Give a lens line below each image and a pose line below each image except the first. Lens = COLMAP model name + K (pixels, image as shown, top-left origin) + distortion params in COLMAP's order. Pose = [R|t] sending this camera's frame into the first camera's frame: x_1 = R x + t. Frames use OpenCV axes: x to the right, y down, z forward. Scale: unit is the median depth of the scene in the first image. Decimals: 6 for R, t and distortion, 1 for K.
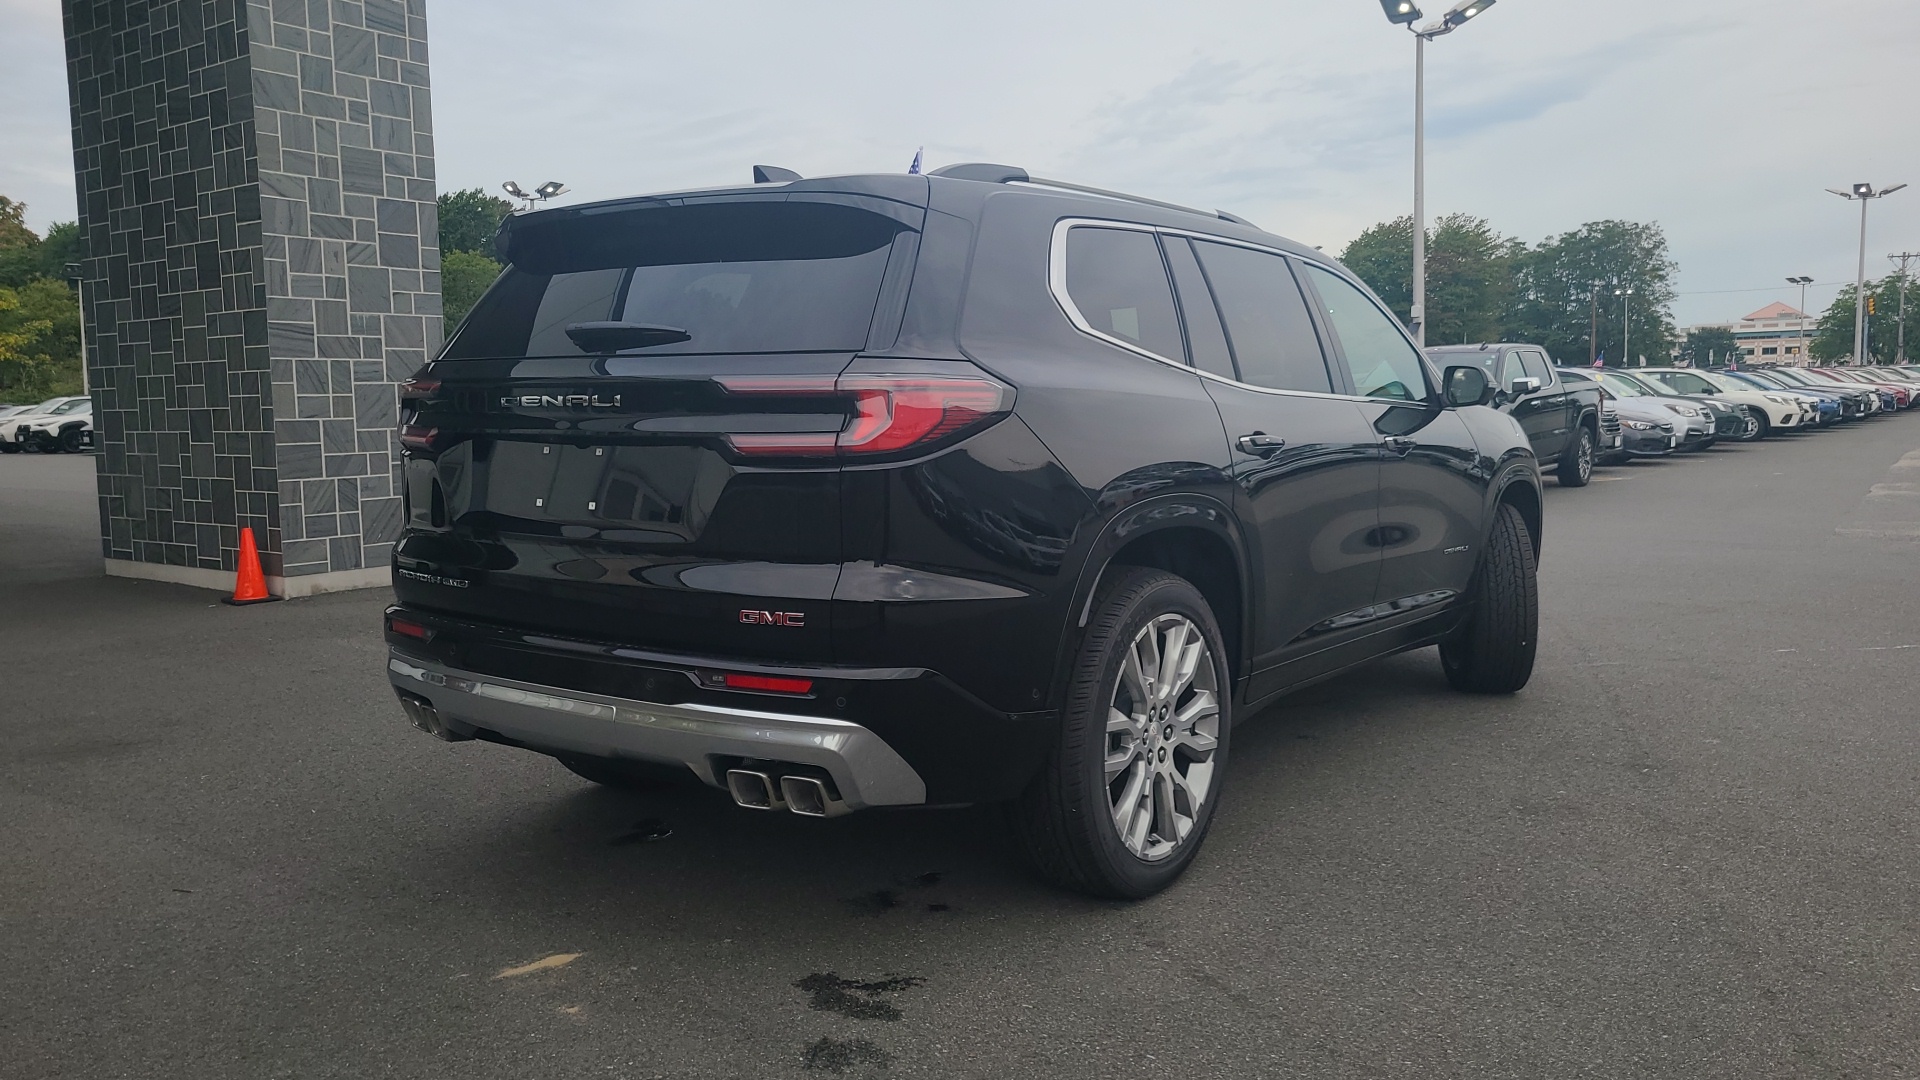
lens RADIAL K [[1437.3, 0, 942.1], [0, 1437.3, 543.7], [0, 0, 1]] dist [0.044741, -0.025928]
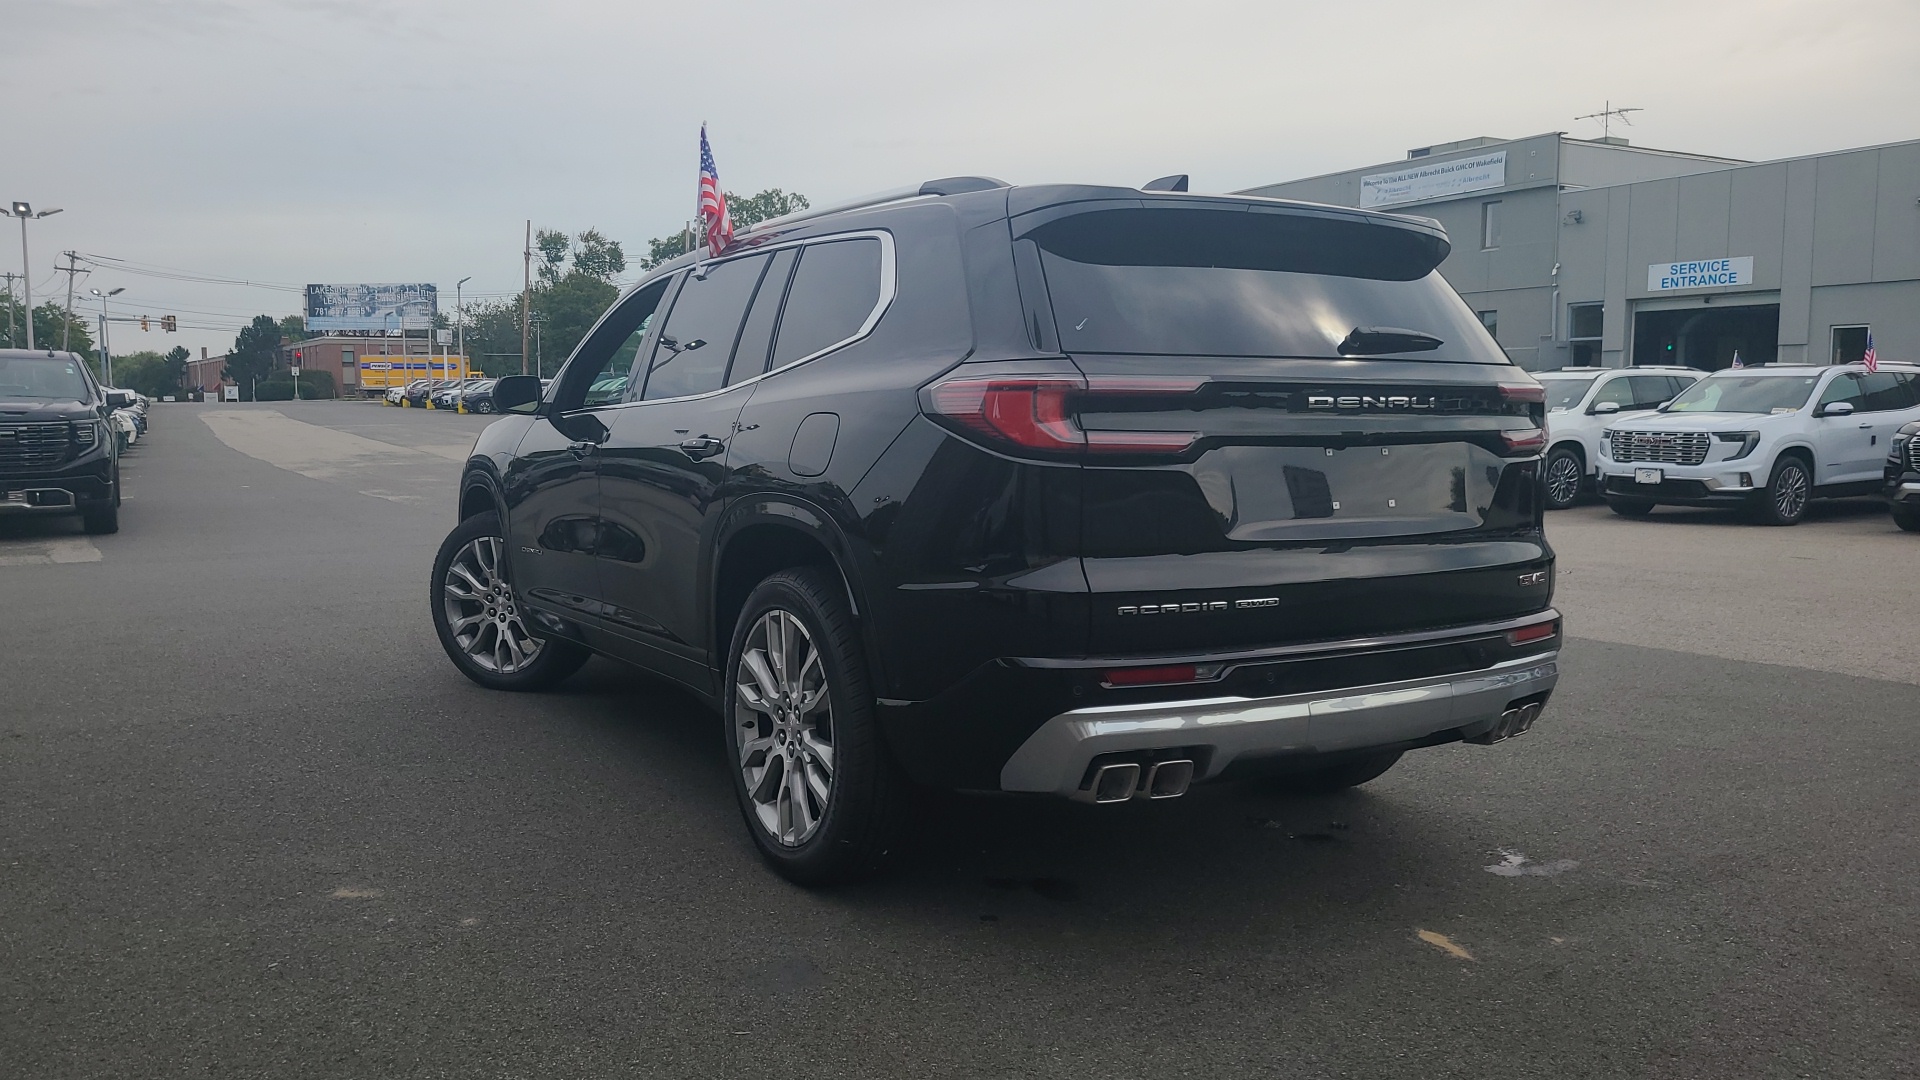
lens RADIAL K [[1437.3, 0, 946.7], [0, 1437.3, 545.1], [0, 0, 1]] dist [0.044741, -0.025928]
pose [[0.380961, -0.075237, 0.921525, -1.117894], [0.086422, 0.995218, 0.045526, -0.059893], [-0.920543, 0.062296, 0.385641, 0.752168]]
